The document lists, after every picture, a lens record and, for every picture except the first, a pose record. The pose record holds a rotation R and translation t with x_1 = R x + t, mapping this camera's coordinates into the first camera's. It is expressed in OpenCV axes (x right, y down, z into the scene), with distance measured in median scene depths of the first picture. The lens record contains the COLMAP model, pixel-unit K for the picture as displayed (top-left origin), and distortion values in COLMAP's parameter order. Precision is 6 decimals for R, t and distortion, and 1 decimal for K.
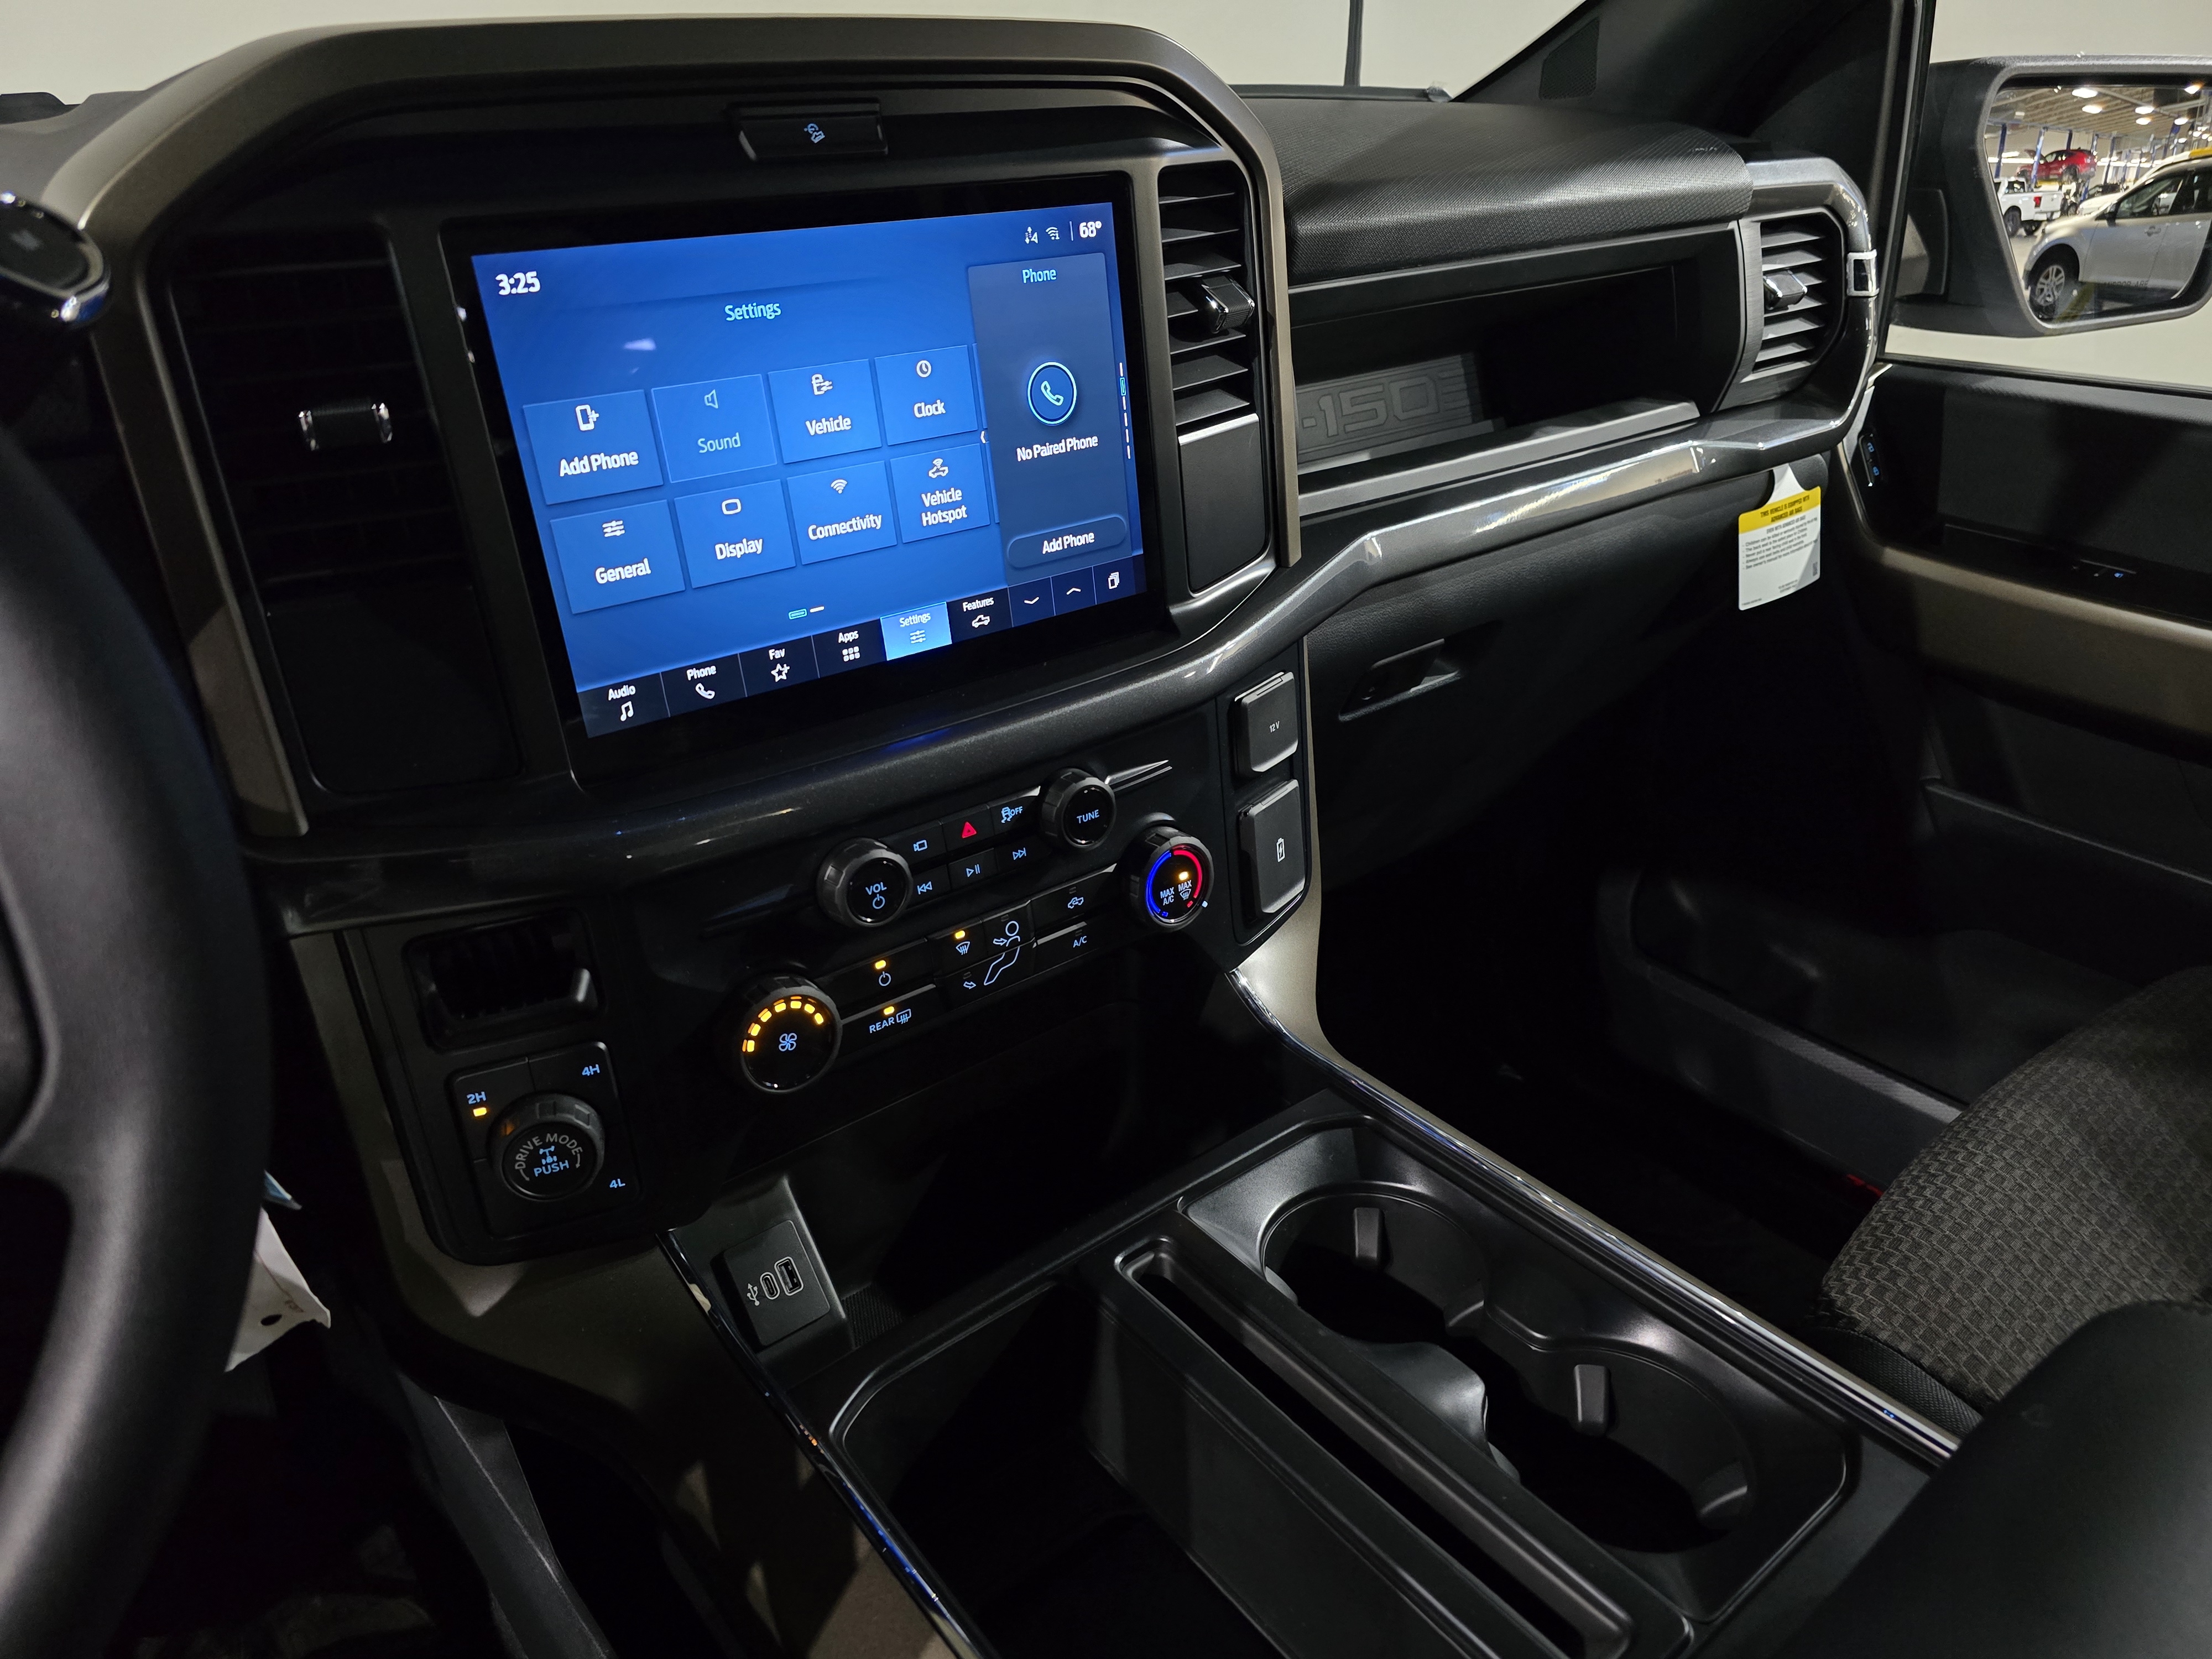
lens RADIAL K [[1494.3, 0, 1113.7], [0, 1494.3, 831.6], [0, 0, 1]] dist [0.061430, -0.054052]
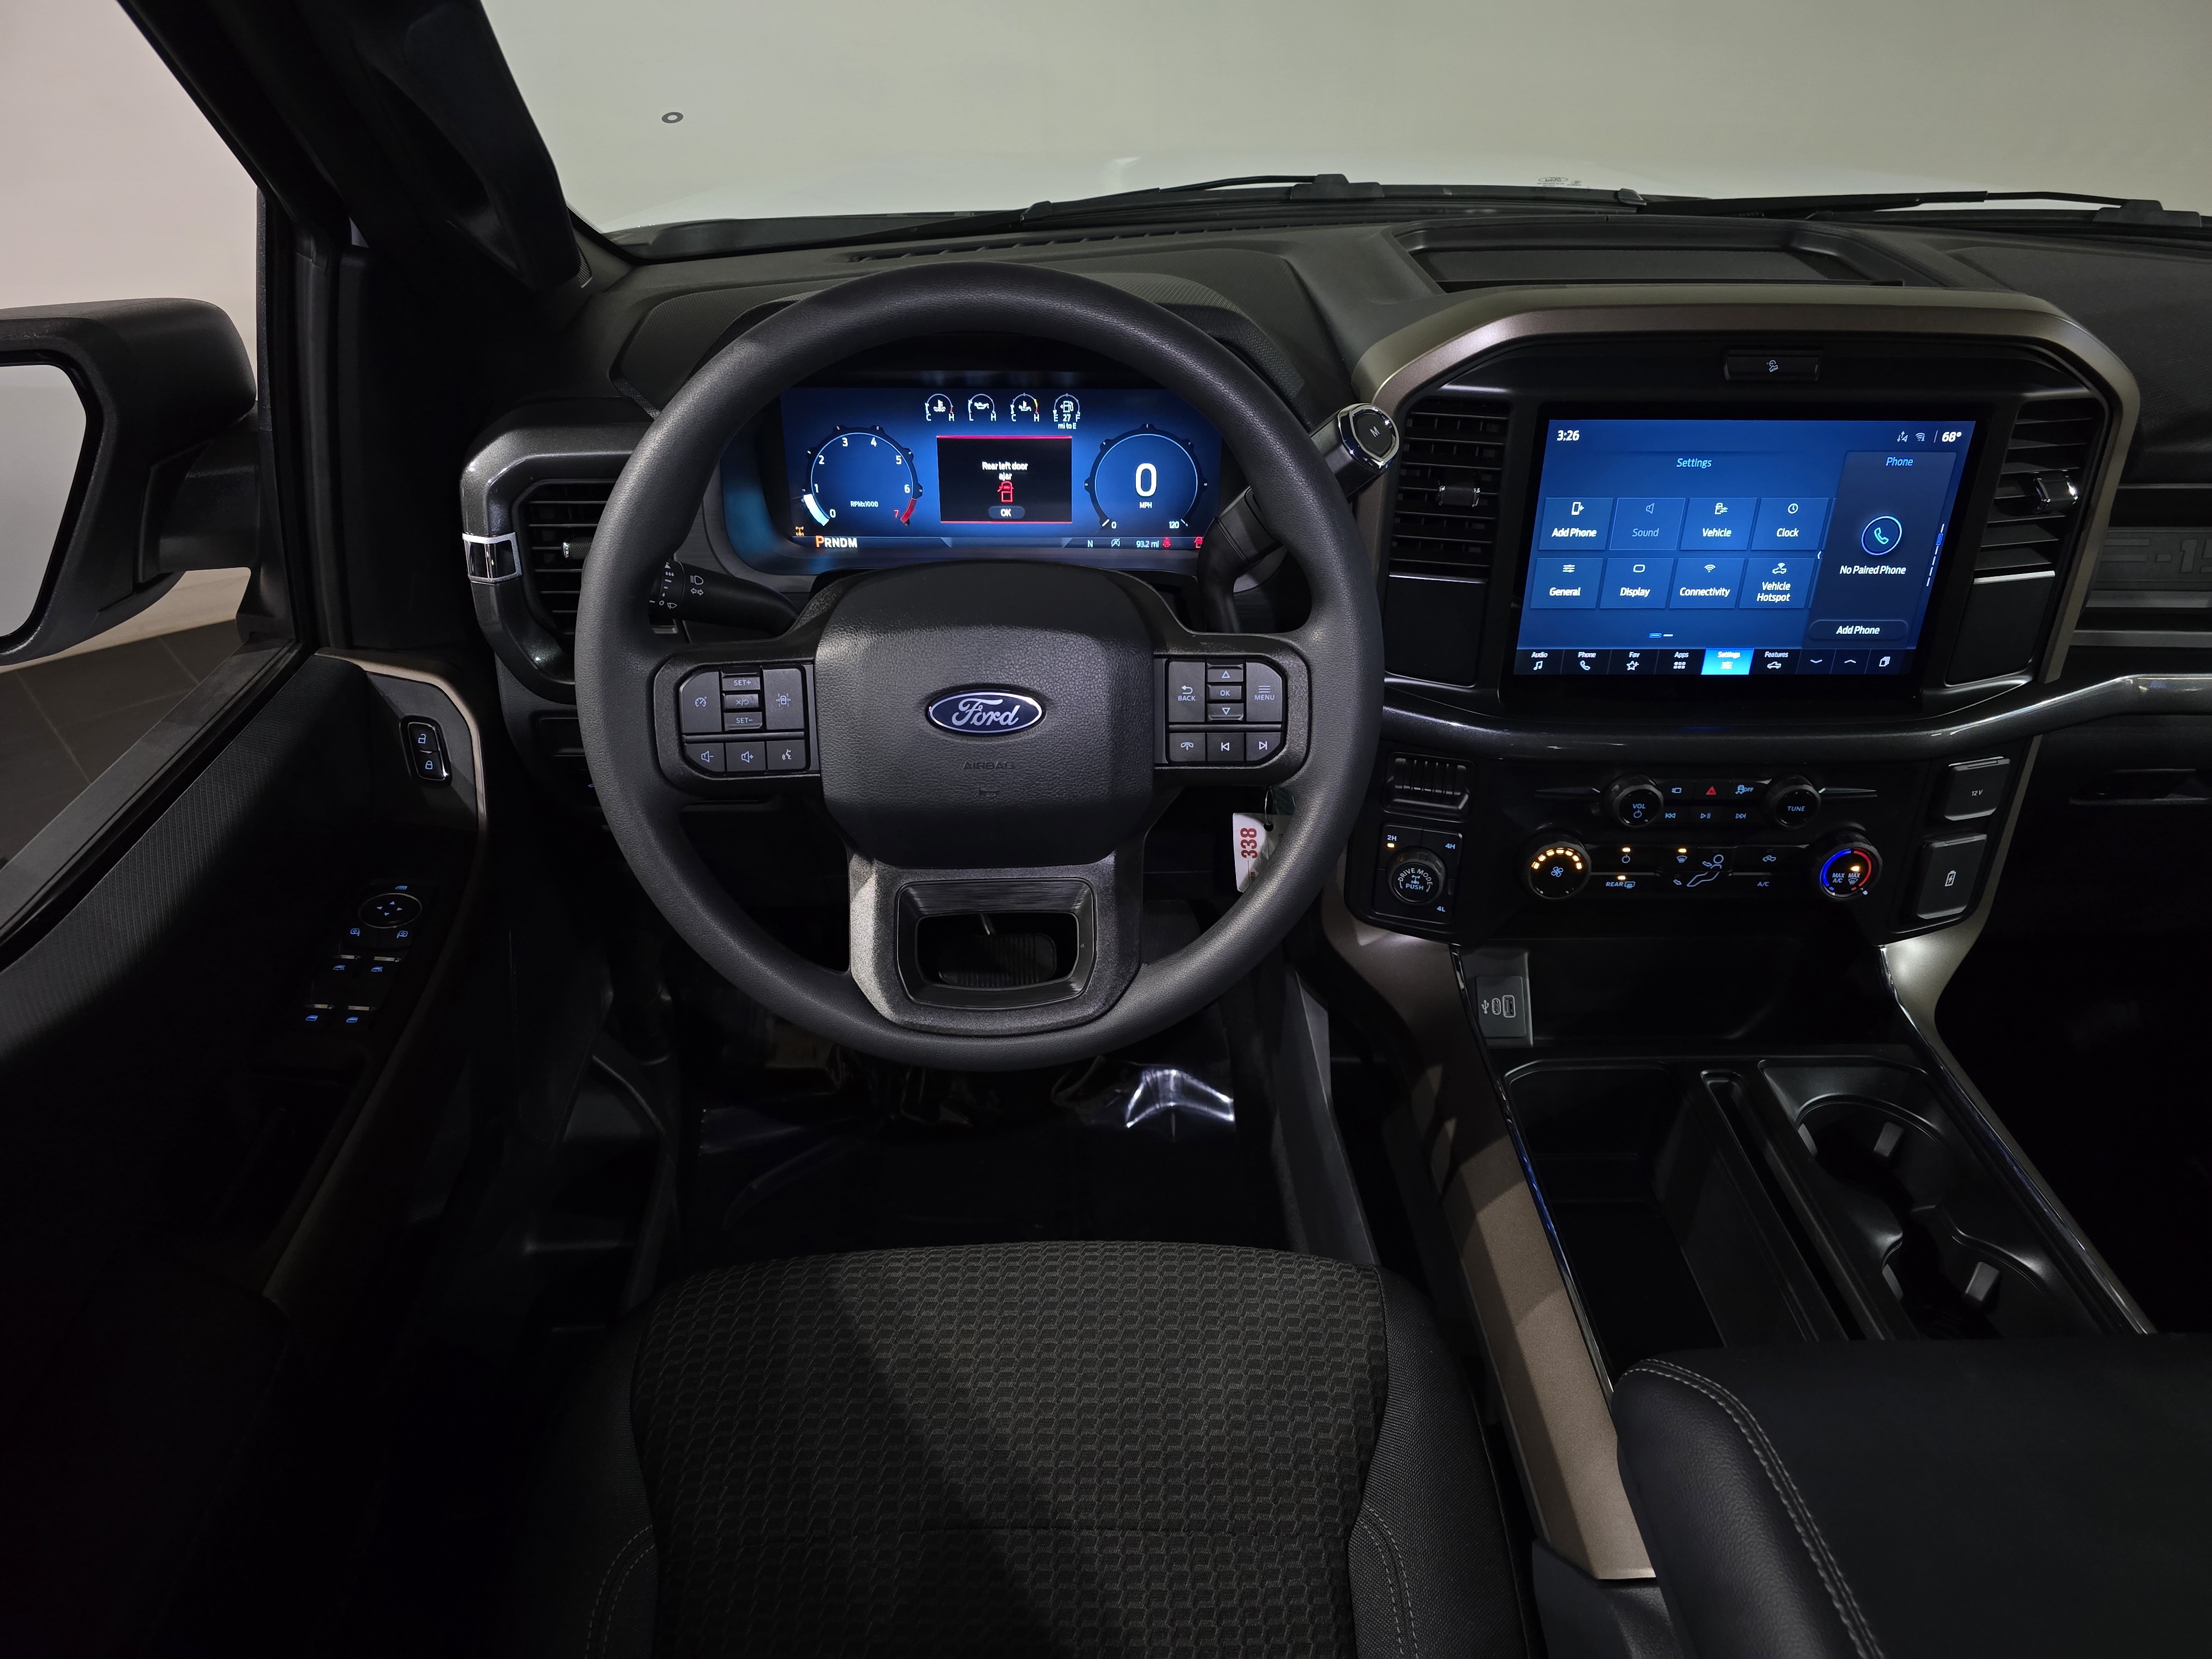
lens RADIAL K [[1489.6, 0, 1108.3], [0, 1489.6, 843.4], [0, 0, 1]] dist [0.040887, -0.045803]
pose [[0.799942, 0.357612, -0.481879, 0.173366], [-0.297940, 0.933748, 0.198359, -0.072297], [0.520889, -0.015105, 0.853491, -0.684935]]
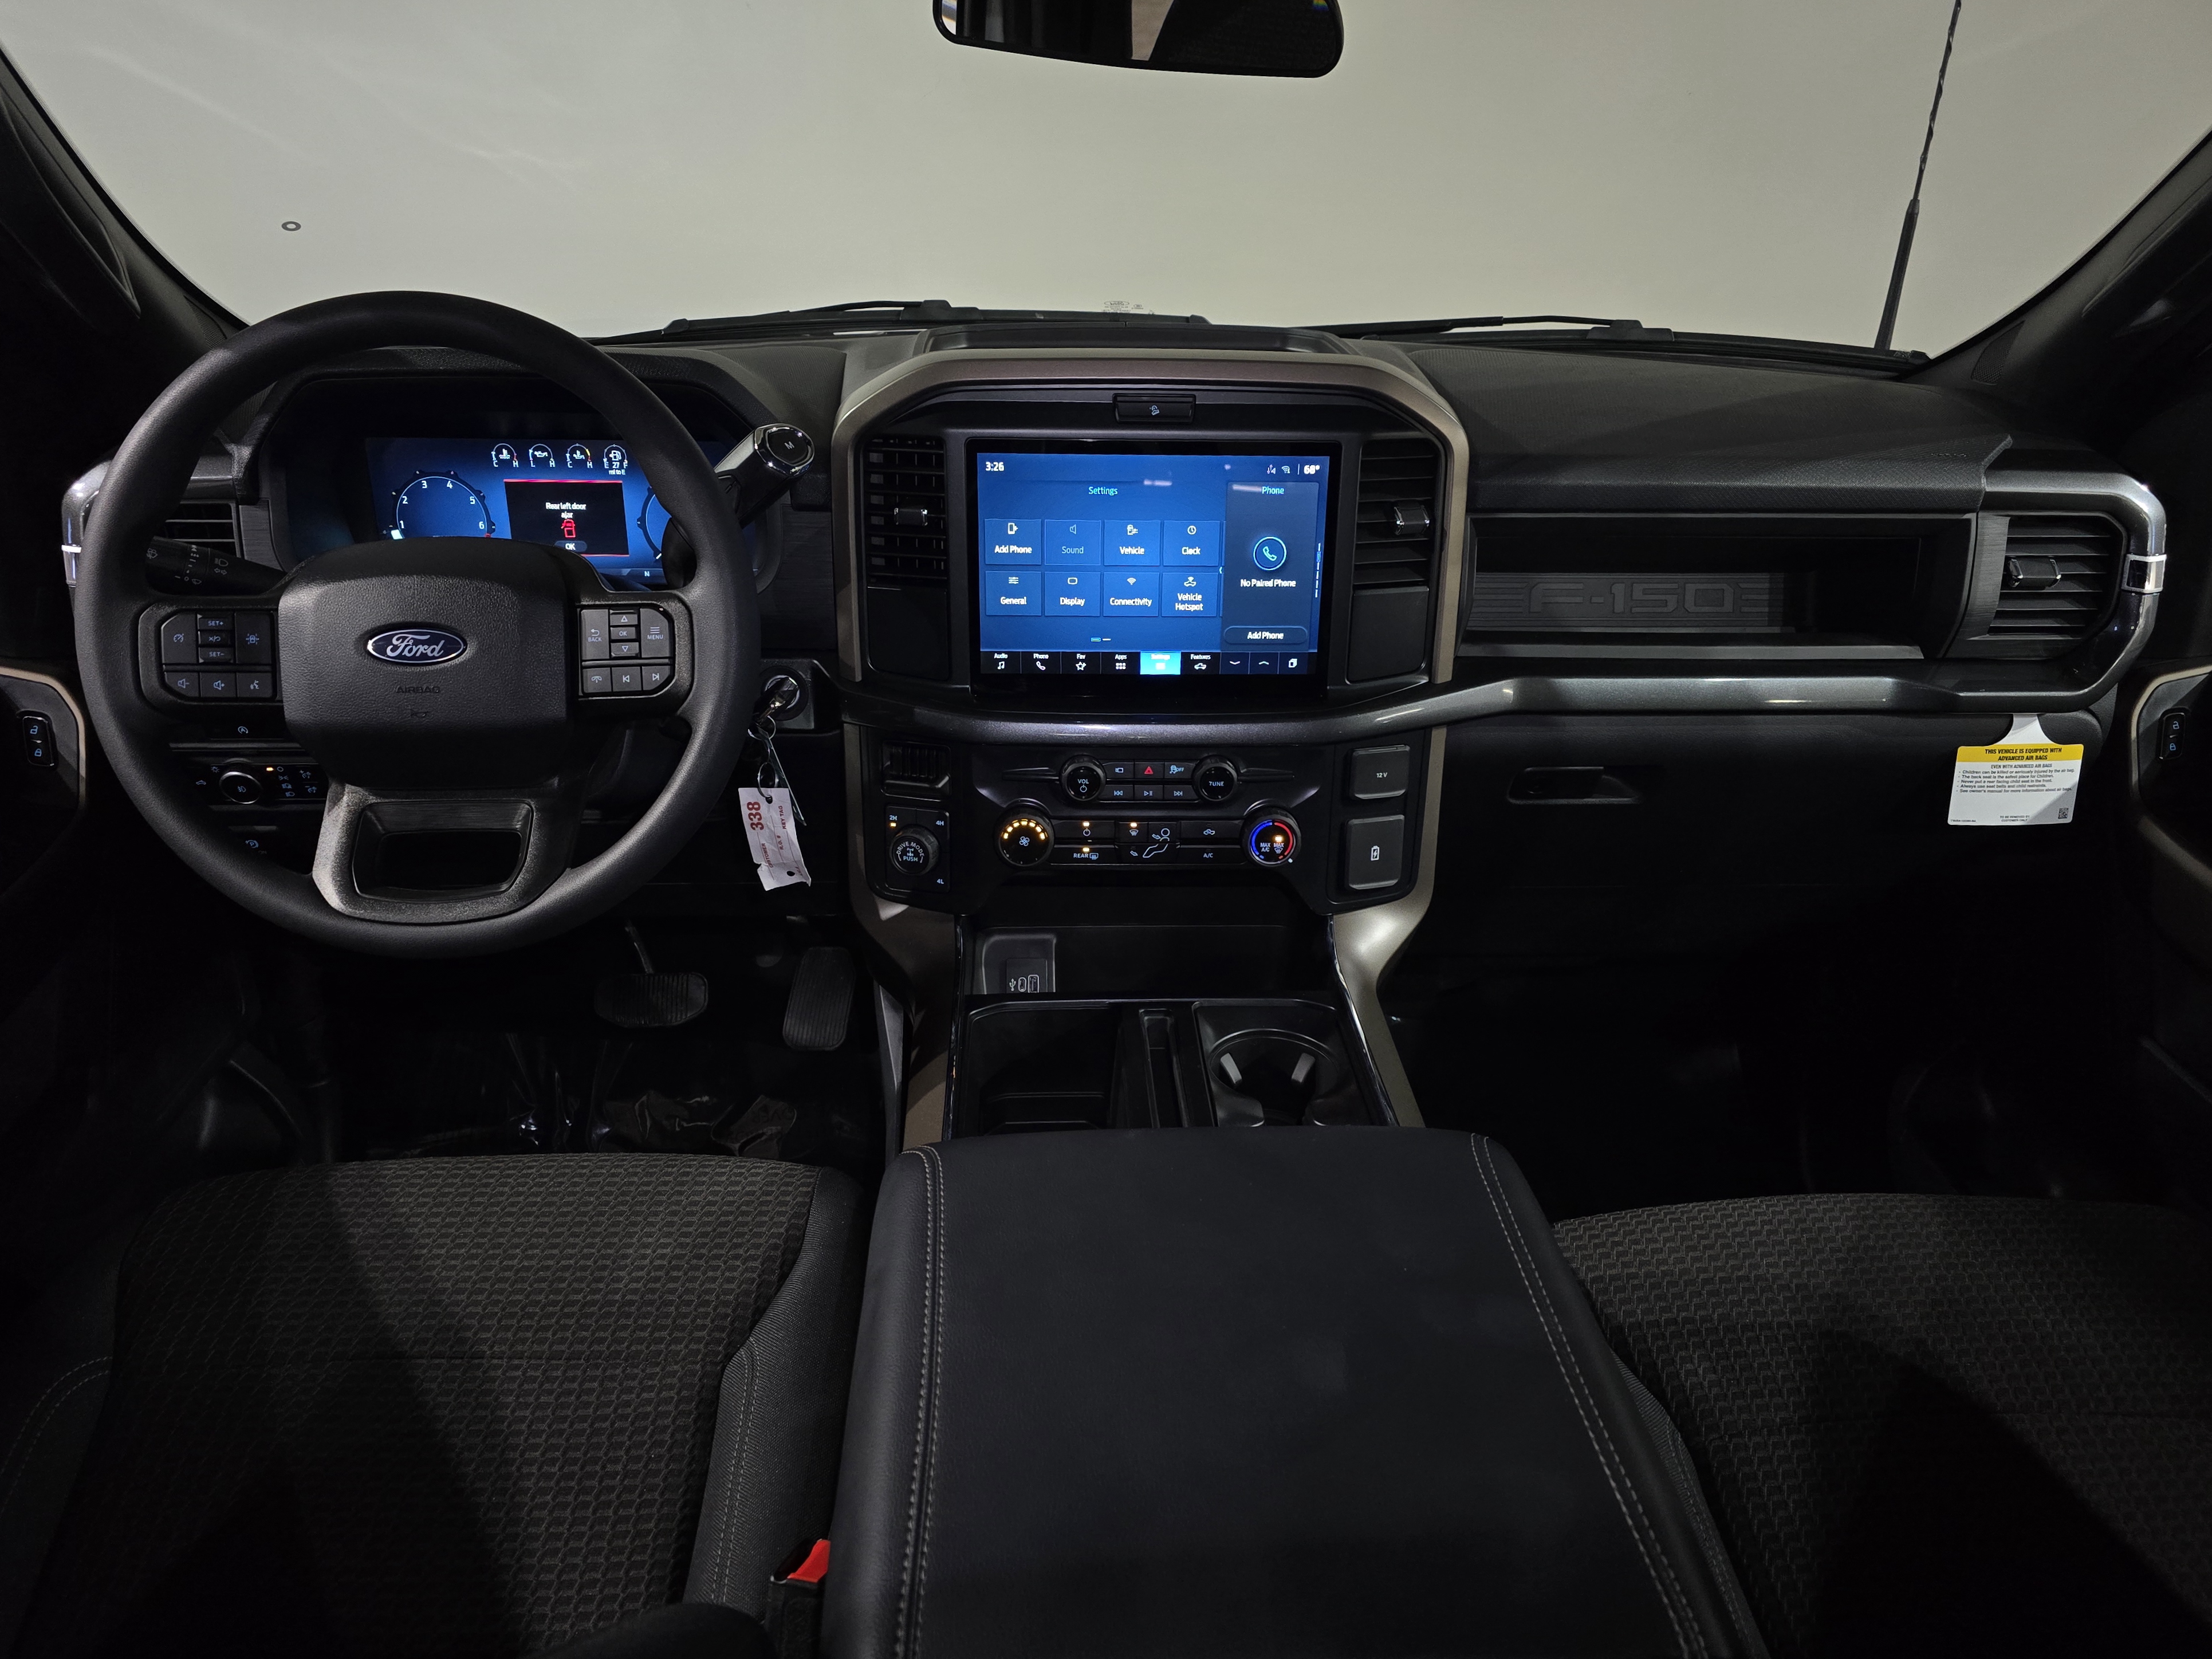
lens RADIAL K [[1494.4, 0, 1096.2], [0, 1494.4, 873.7], [0, 0, 1]] dist [0.061430, -0.054052]
pose [[0.808064, 0.293834, -0.510582, 0.821395], [-0.296800, 0.951749, 0.077997, -0.004606], [0.508864, 0.088514, 0.856284, -0.612724]]
